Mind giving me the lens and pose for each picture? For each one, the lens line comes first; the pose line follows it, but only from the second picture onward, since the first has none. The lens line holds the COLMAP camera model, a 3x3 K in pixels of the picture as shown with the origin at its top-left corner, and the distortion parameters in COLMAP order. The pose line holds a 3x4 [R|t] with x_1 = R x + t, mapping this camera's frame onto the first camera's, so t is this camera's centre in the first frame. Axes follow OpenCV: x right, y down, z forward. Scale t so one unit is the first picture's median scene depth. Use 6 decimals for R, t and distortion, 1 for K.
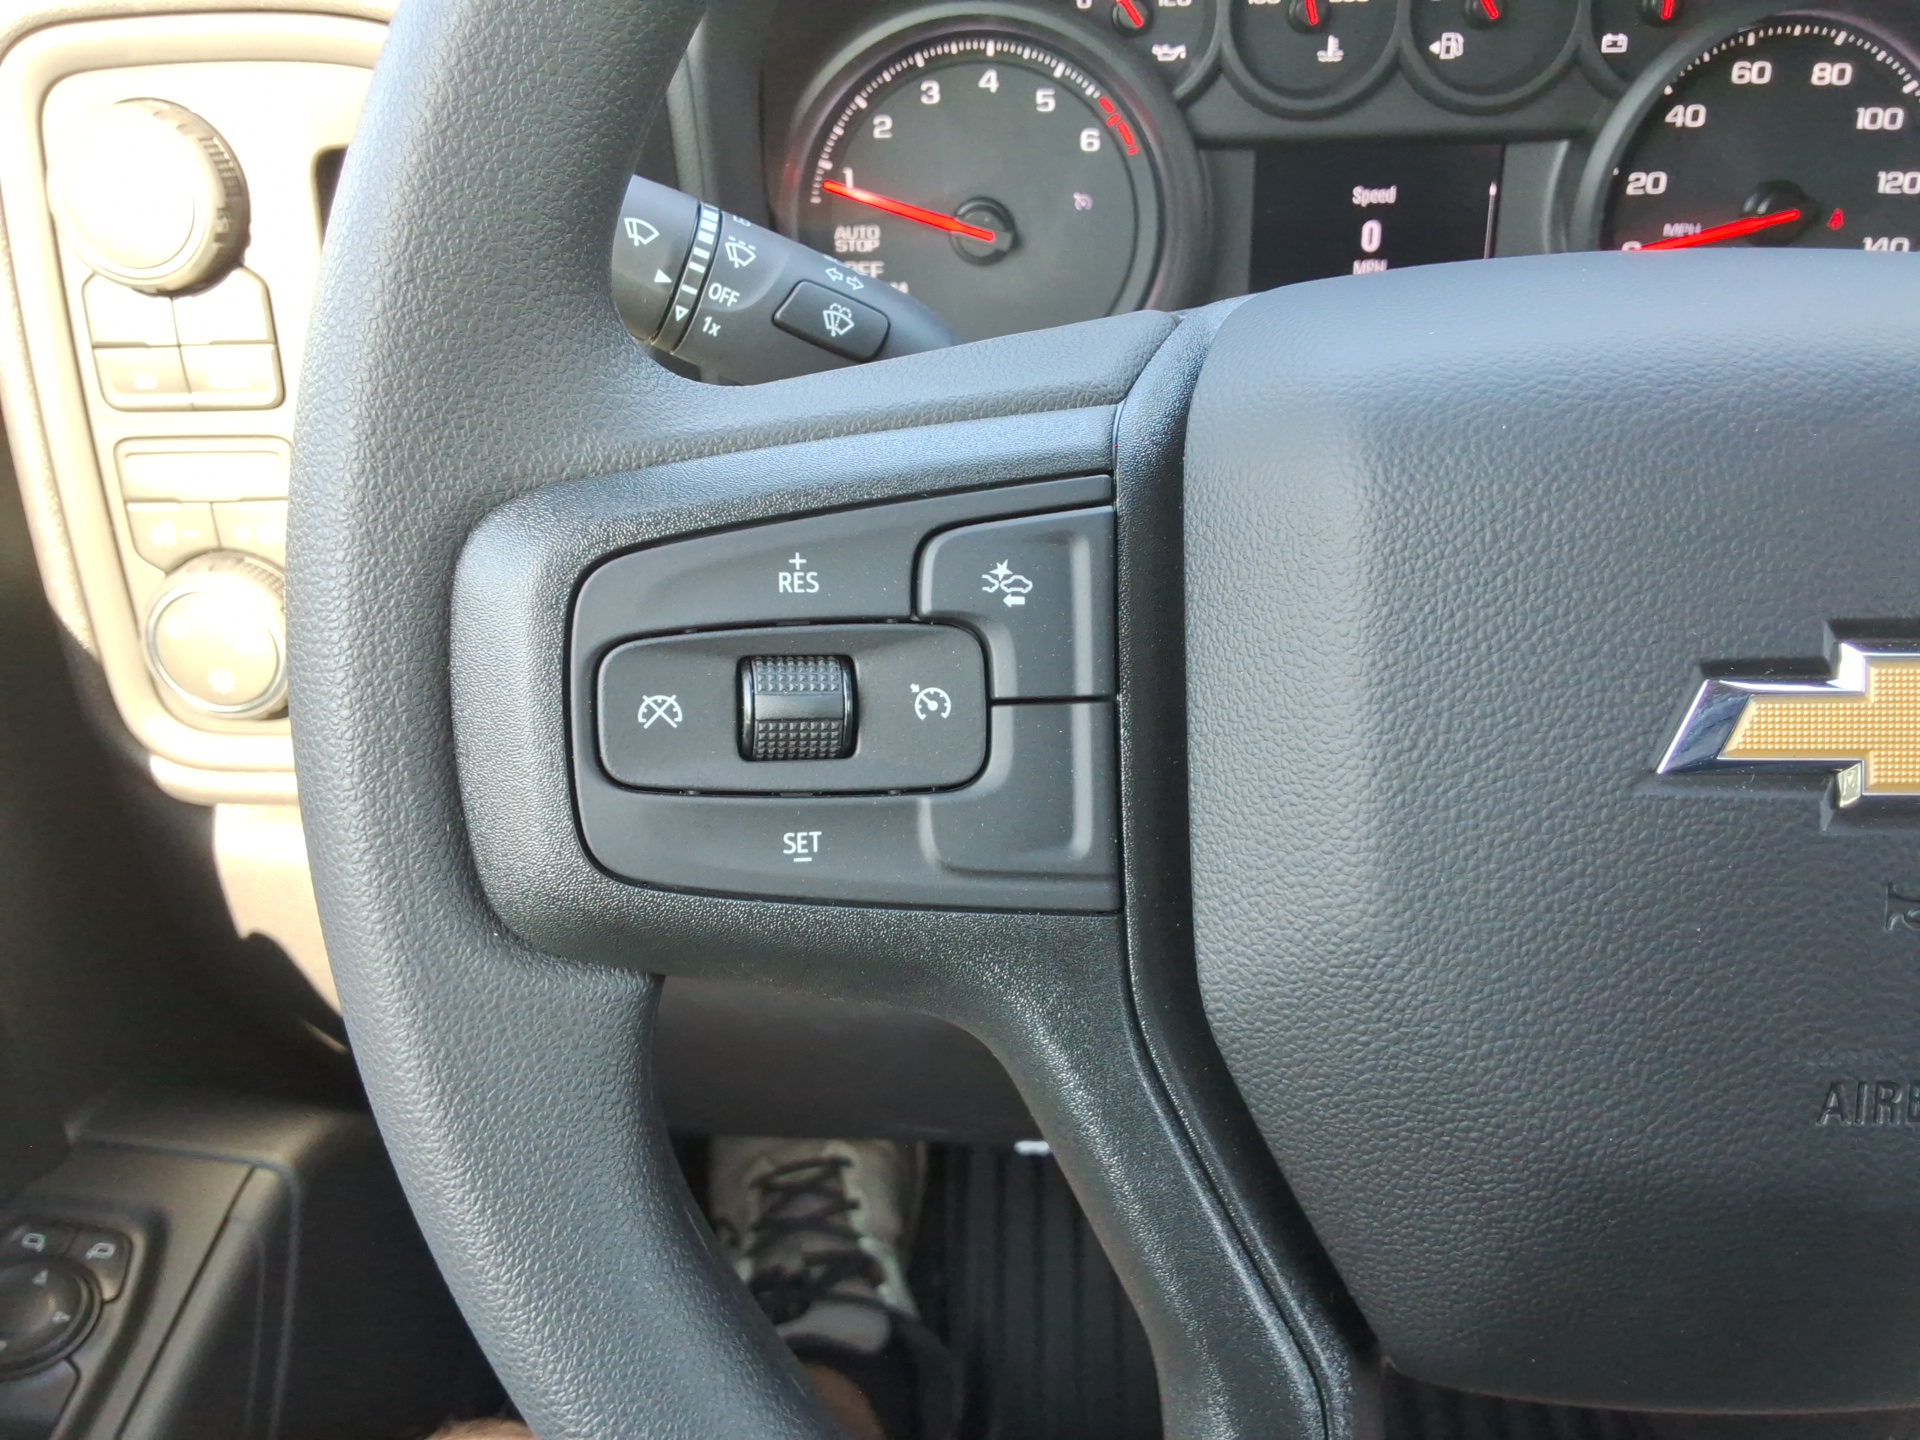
lens RADIAL K [[1526.0, 0, 959.3], [0, 1526.0, 721.1], [0, 0, 1]] dist [0.115841, -0.179150]
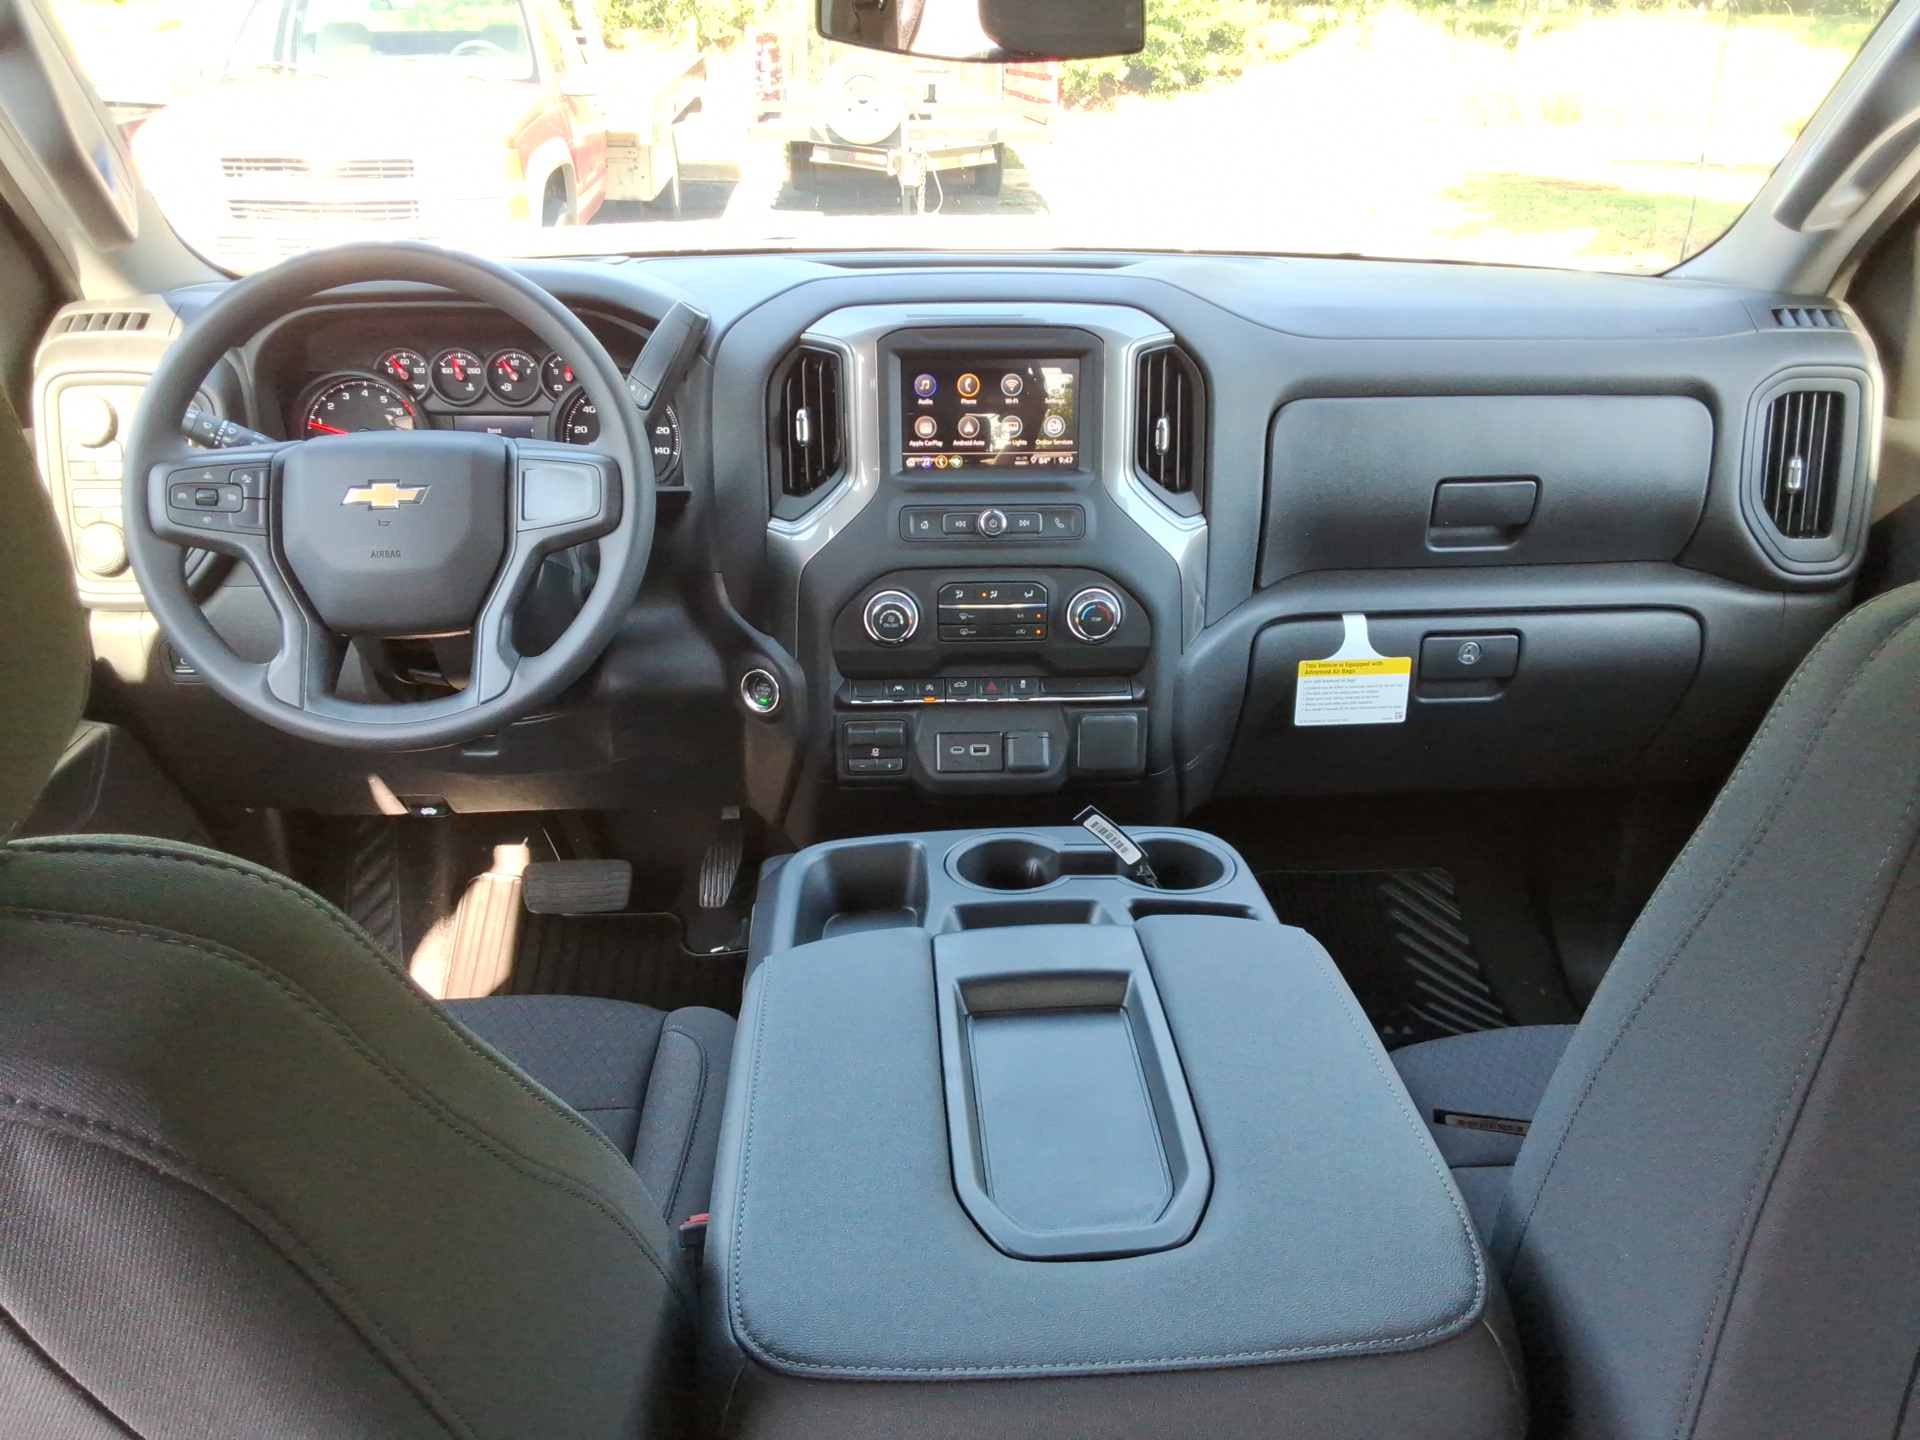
lens RADIAL K [[1526.0, 0, 959.3], [0, 1526.0, 721.1], [0, 0, 1]] dist [0.115841, -0.179150]
pose [[0.996492, -0.001986, 0.083666, 0.994732], [0.016031, 0.985735, -0.167542, 0.824972], [-0.082140, 0.168295, 0.982308, -2.169877]]
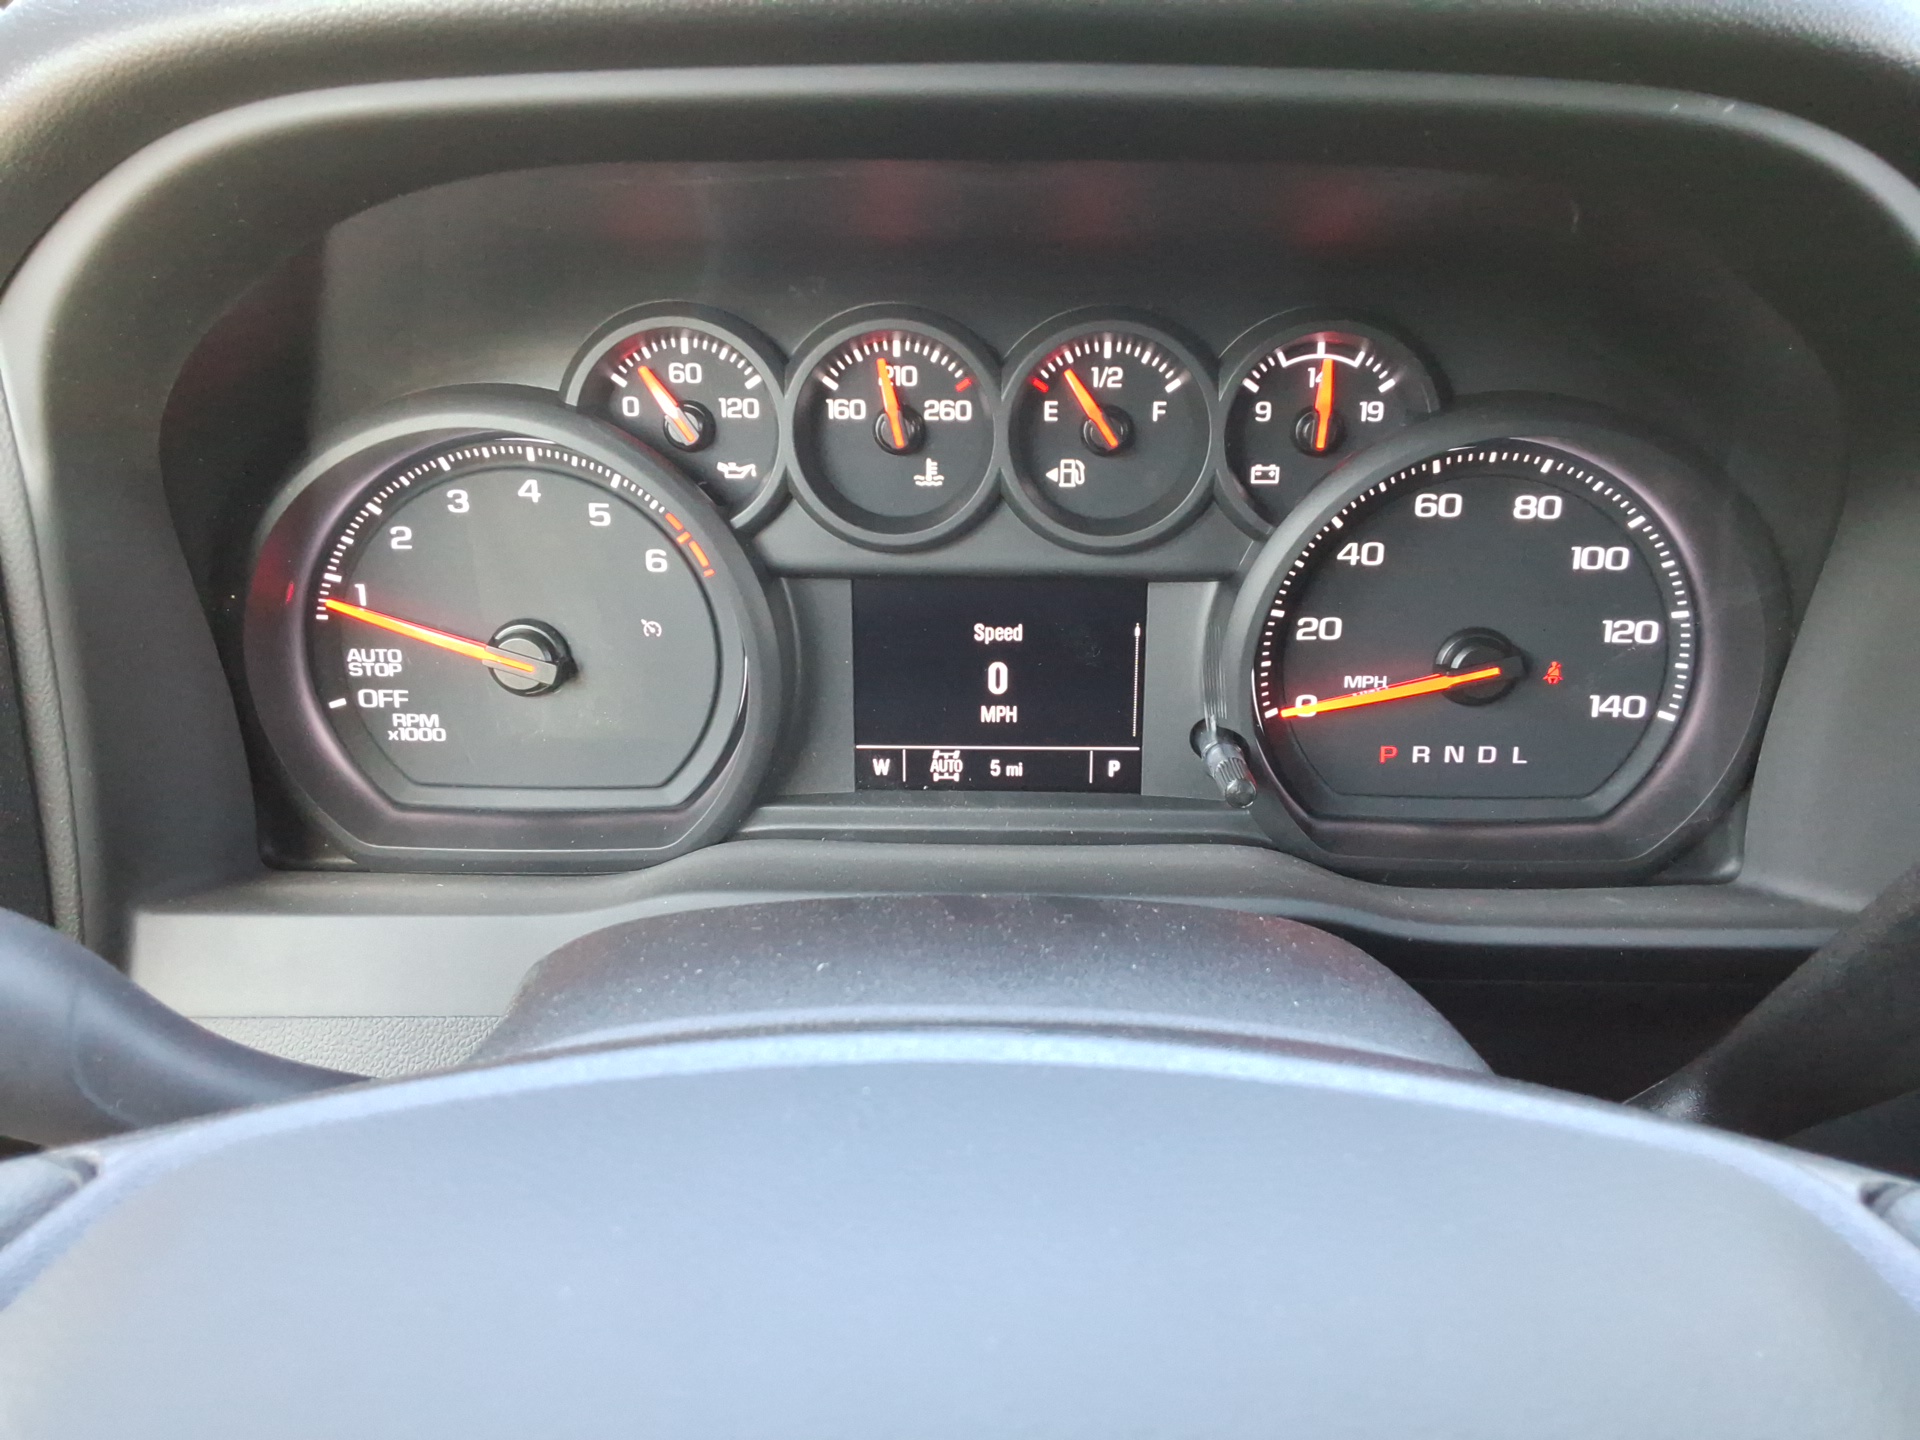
lens RADIAL K [[1506.4, 0, 967.8], [0, 1506.4, 719.7], [0, 0, 1]] dist [0.133030, -0.222323]
pose [[0.999631, 0.020685, 0.017628, 0.249184], [-0.018200, 0.991214, -0.131009, -0.194563], [-0.020183, 0.130639, 0.991224, 0.208218]]
